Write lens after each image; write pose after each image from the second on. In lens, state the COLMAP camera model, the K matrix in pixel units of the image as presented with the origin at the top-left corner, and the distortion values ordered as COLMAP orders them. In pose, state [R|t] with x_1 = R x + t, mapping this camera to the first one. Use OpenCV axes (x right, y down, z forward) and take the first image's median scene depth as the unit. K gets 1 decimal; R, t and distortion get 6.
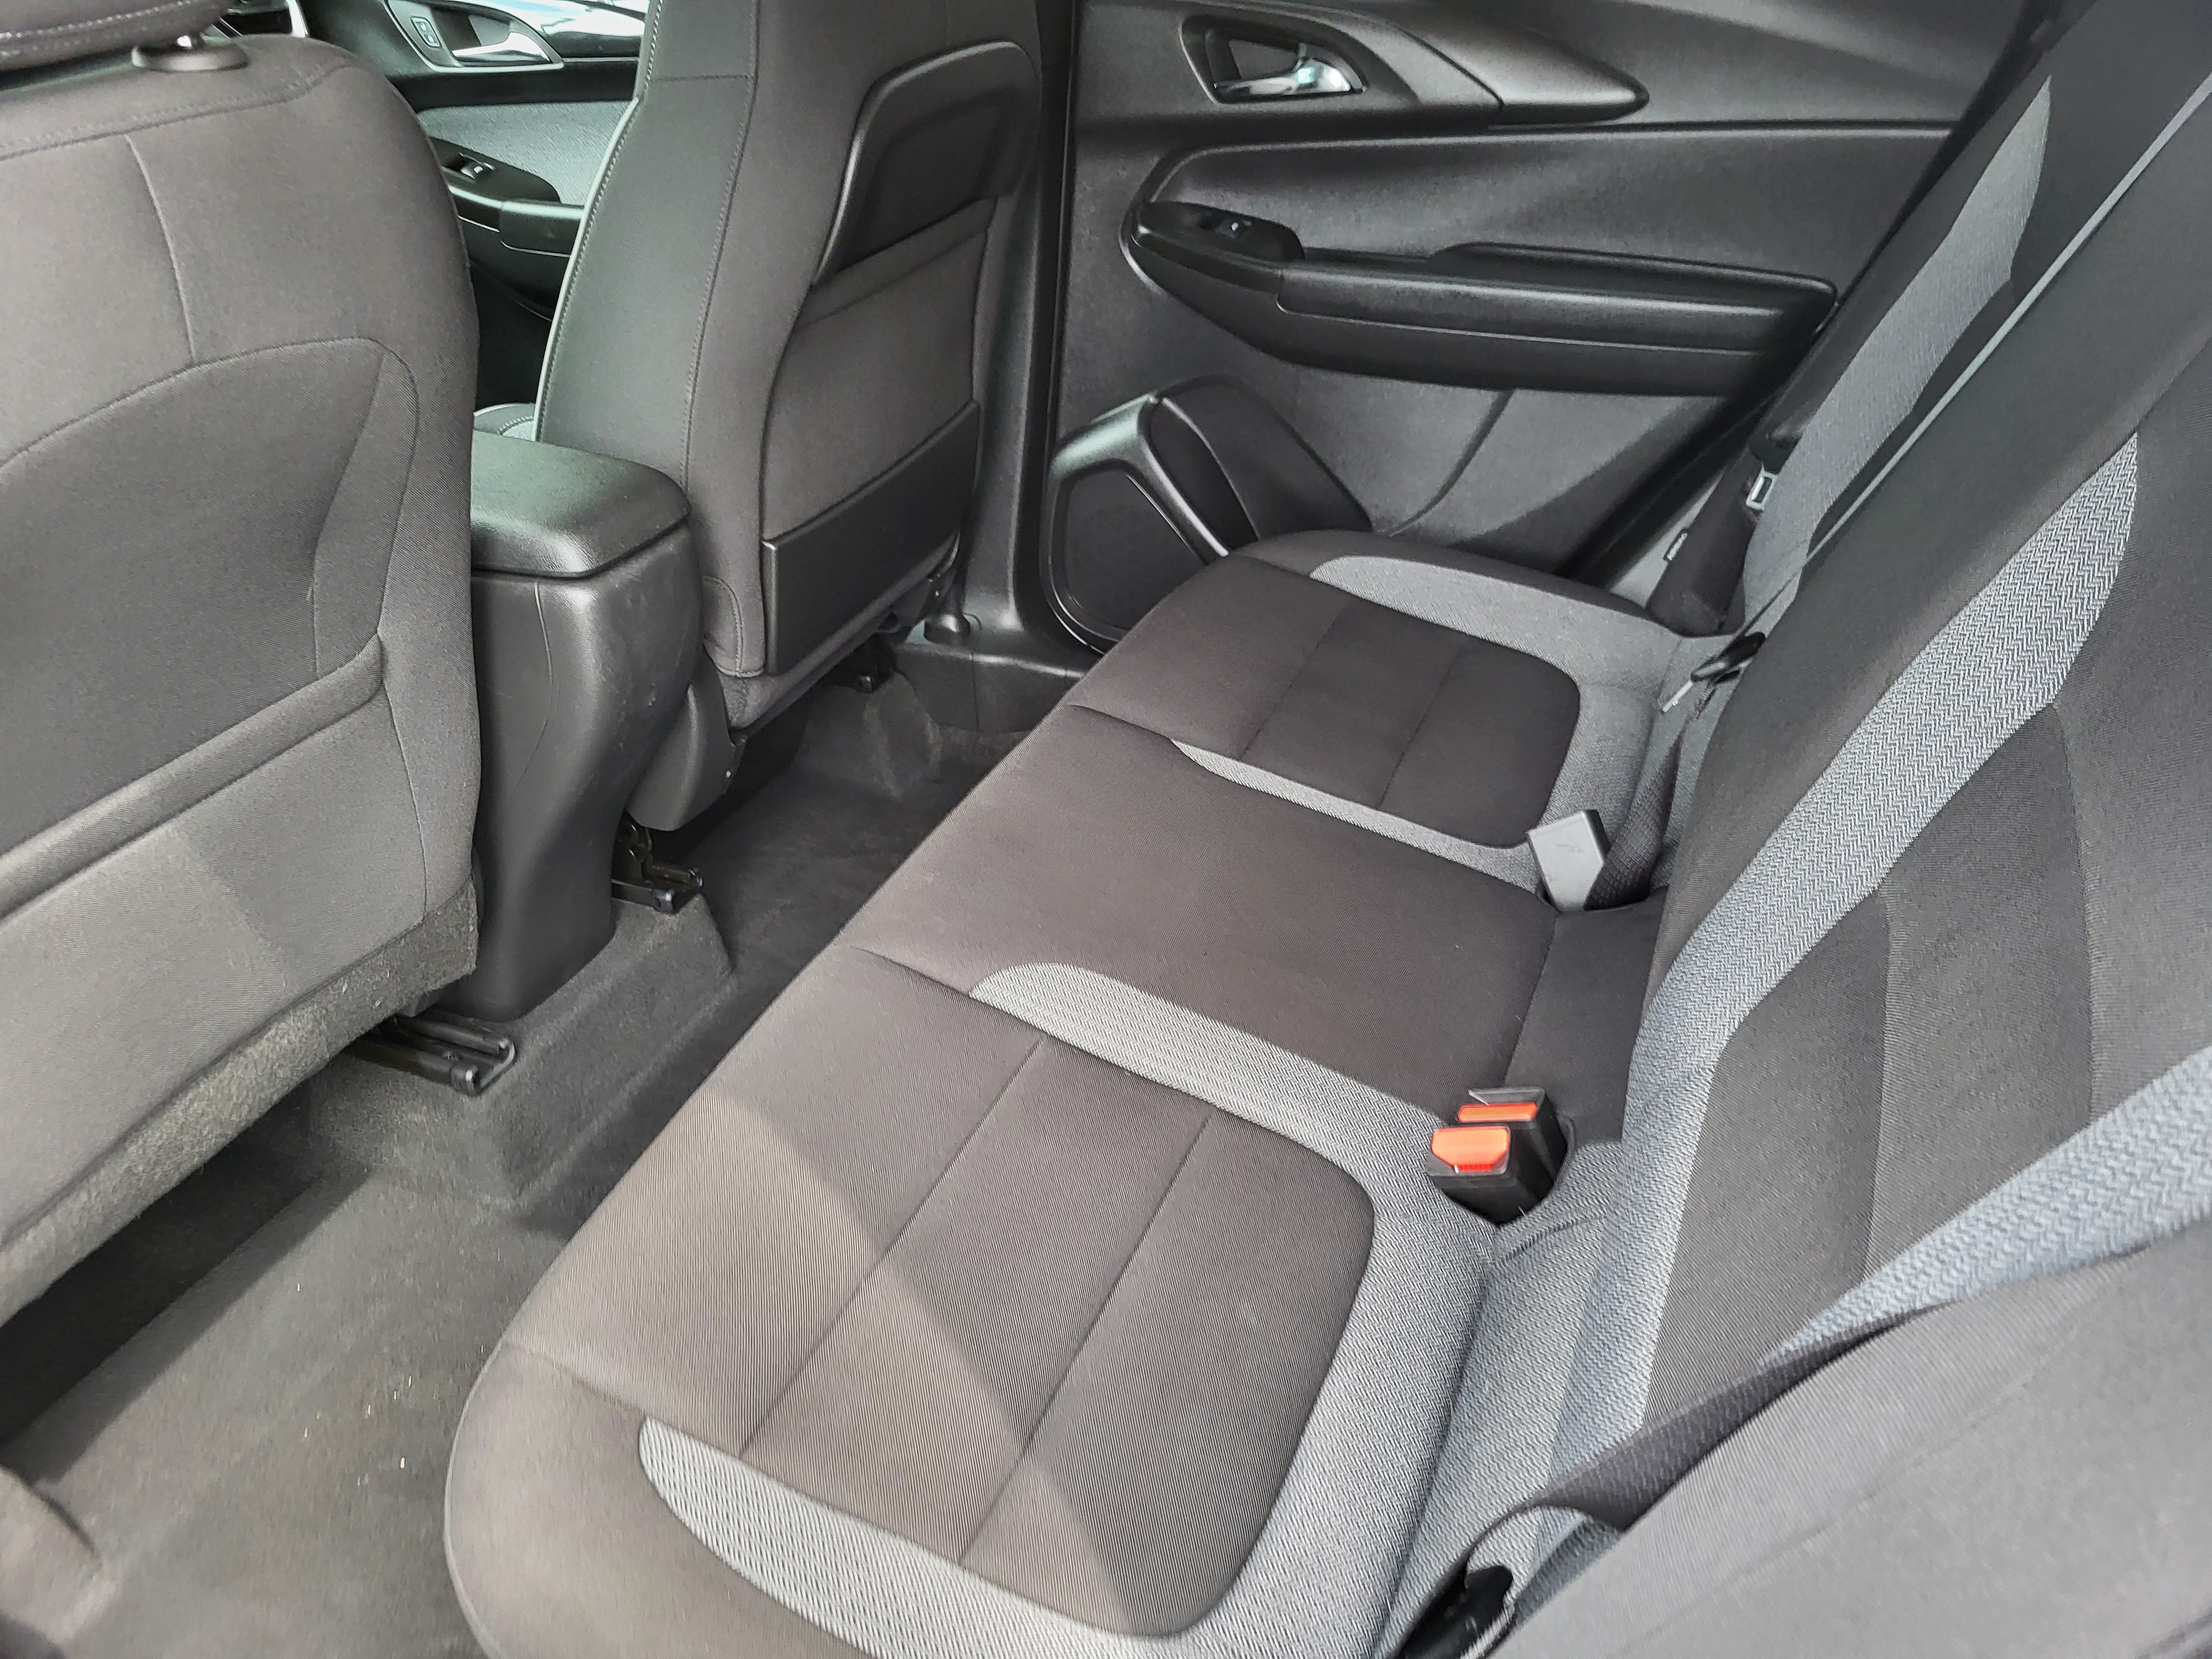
lens RADIAL K [[1672.9, 0, 1105.7], [0, 1672.9, 883.9], [0, 0, 1]] dist [0.046292, -0.030943]
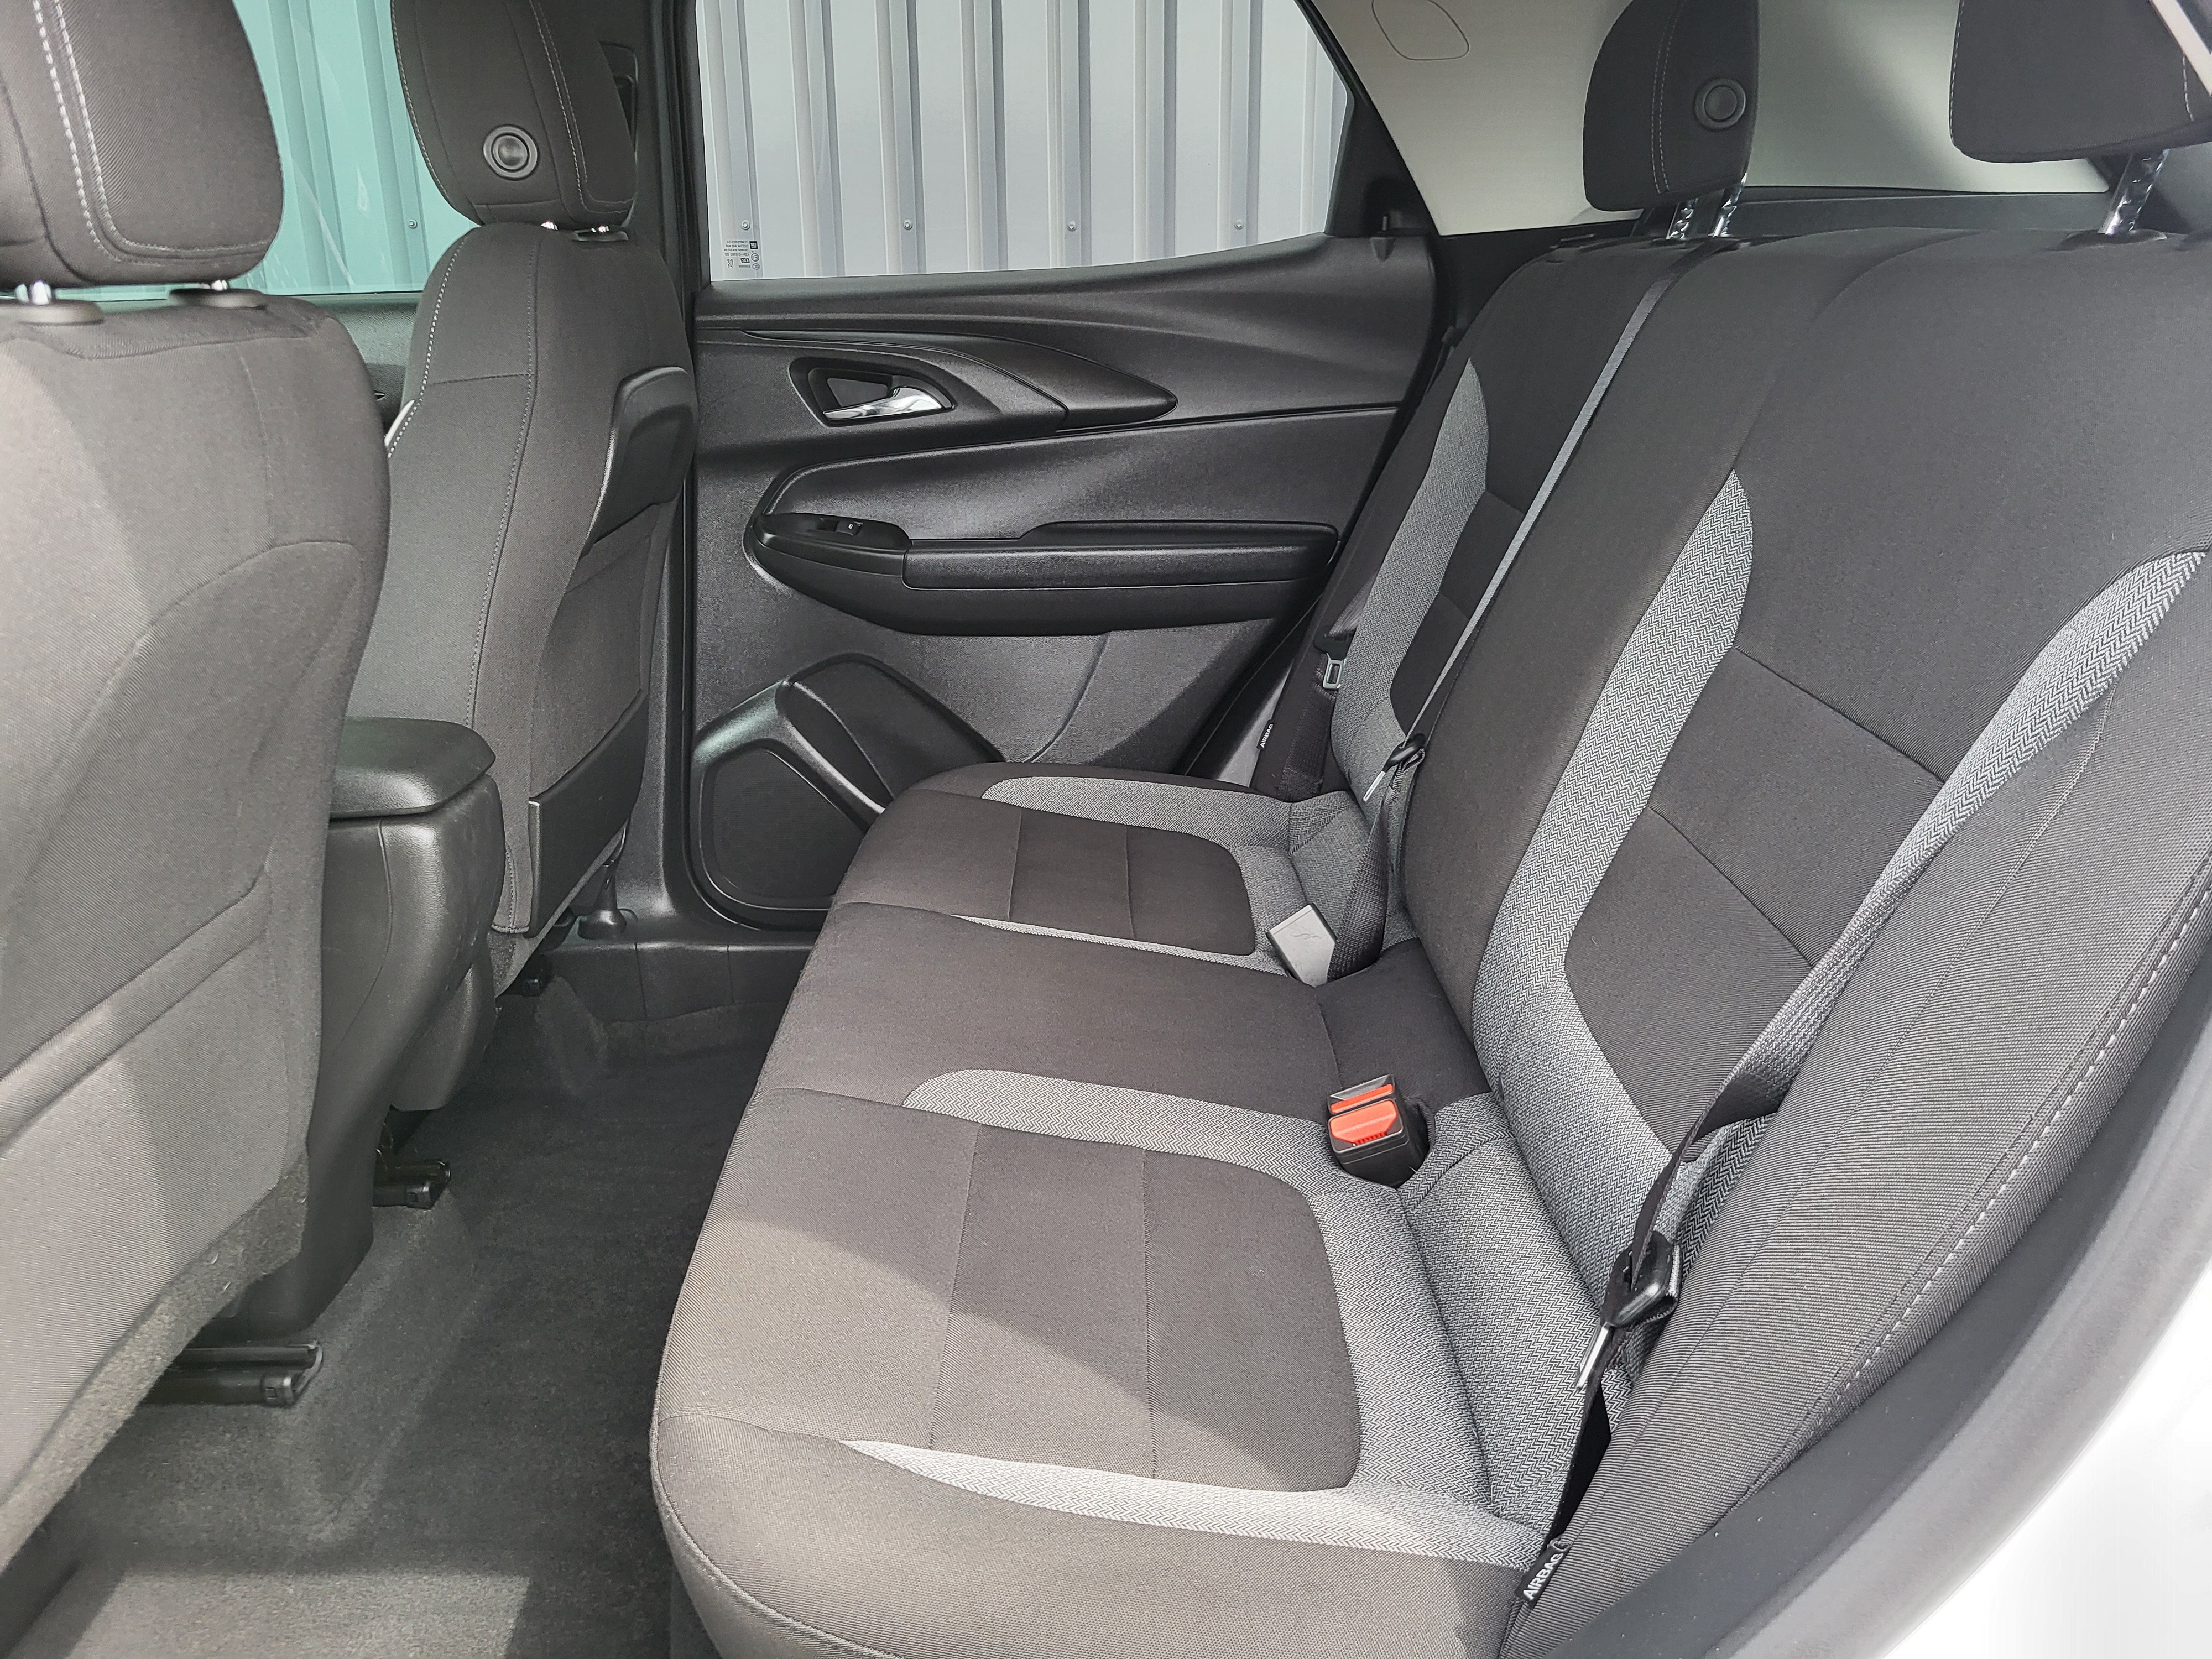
lens RADIAL K [[1672.9, 0, 1105.7], [0, 1672.9, 883.9], [0, 0, 1]] dist [0.046292, -0.030943]
pose [[0.924144, -0.141169, 0.355005, -0.218810], [0.218837, 0.957281, -0.189007, 0.109067], [-0.313158, 0.252358, 0.915559, -0.055751]]
